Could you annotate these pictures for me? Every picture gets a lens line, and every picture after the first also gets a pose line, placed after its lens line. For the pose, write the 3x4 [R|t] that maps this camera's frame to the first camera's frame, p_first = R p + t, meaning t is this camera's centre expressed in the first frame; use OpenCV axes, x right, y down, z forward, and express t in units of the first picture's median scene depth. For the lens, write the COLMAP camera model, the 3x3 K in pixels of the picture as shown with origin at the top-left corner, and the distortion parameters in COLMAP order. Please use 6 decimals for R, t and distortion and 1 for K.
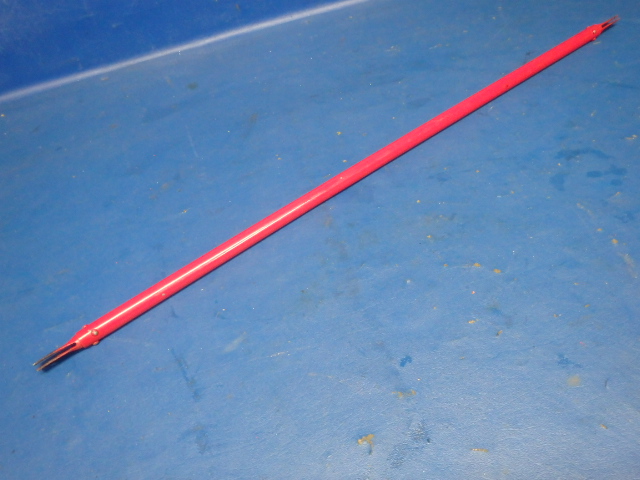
lens RADIAL K [[517.8, 0, 323.0], [0, 517.8, 239.5], [0, 0, 1]] dist [-0.017607, 0.013617]
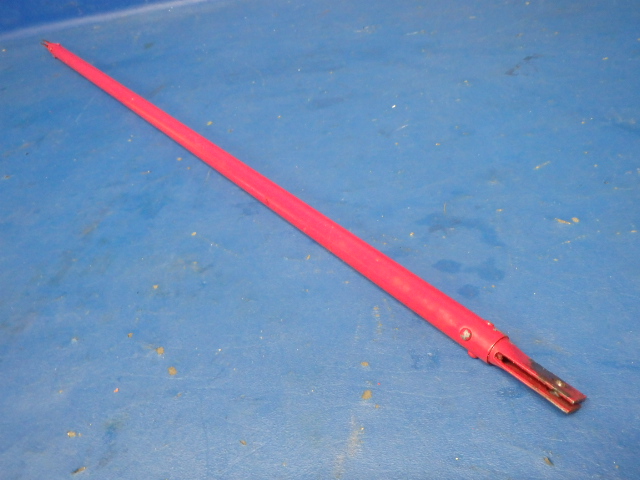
lens RADIAL K [[517.8, 0, 323.0], [0, 517.8, 239.5], [0, 0, 1]] dist [-0.017607, 0.013617]
pose [[0.900108, 0.259535, -0.349925, 0.634042], [-0.250957, 0.965427, 0.070513, -0.171661], [0.356128, 0.024347, 0.934120, 0.439466]]
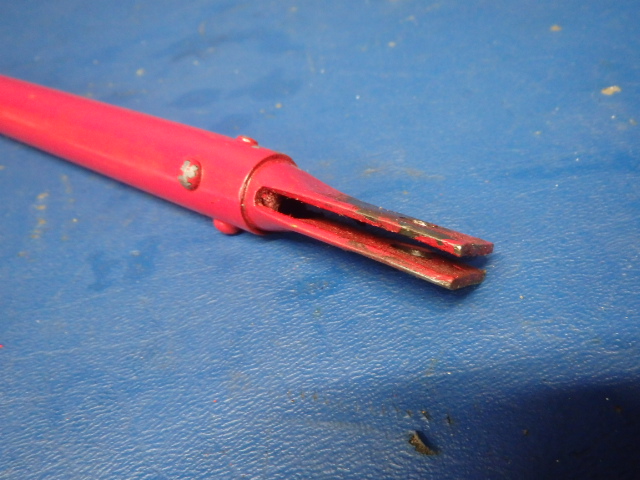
lens RADIAL K [[517.8, 0, 323.0], [0, 517.8, 239.5], [0, 0, 1]] dist [-0.017607, 0.013617]
pose [[0.981161, 0.083118, -0.174399, 0.695182], [-0.080702, 0.996519, 0.020911, -0.063652], [0.175530, -0.006443, 0.984453, 0.776438]]
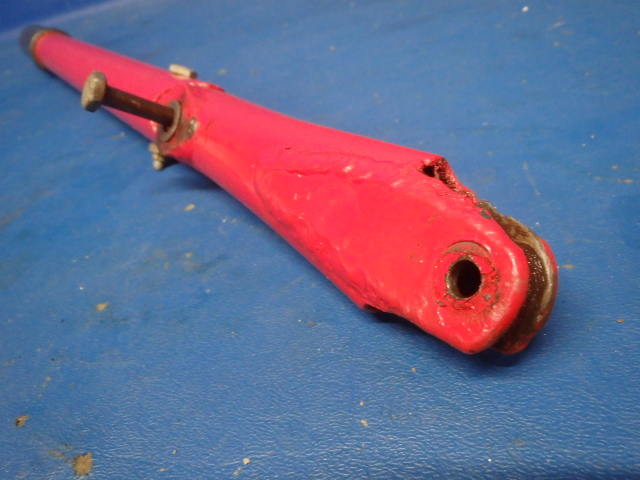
lens RADIAL K [[517.8, 0, 323.0], [0, 517.8, 239.5], [0, 0, 1]] dist [-0.017607, 0.013617]
pose [[0.893143, 0.183289, -0.410731, 0.448906], [-0.216140, 0.975750, -0.034570, -0.063886], [0.394435, 0.119651, 0.911101, 0.768590]]
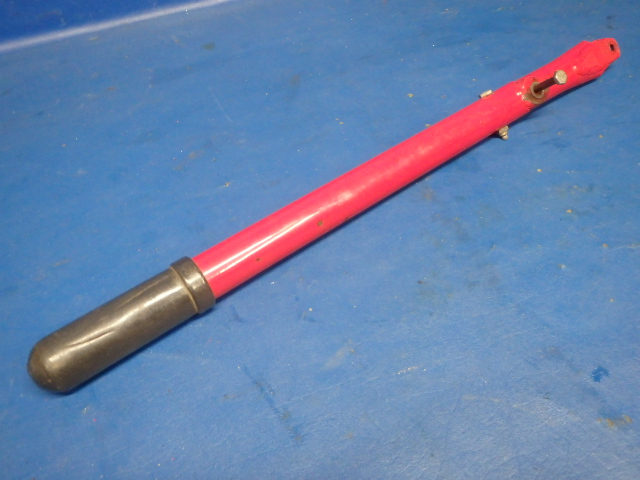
lens RADIAL K [[517.8, 0, 323.0], [0, 517.8, 239.5], [0, 0, 1]] dist [-0.017607, 0.013617]
pose [[0.995151, -0.000155, 0.098356, -0.234523], [0.004506, 0.999021, -0.044015, 0.068897], [-0.098252, 0.044245, 0.994177, 0.280691]]
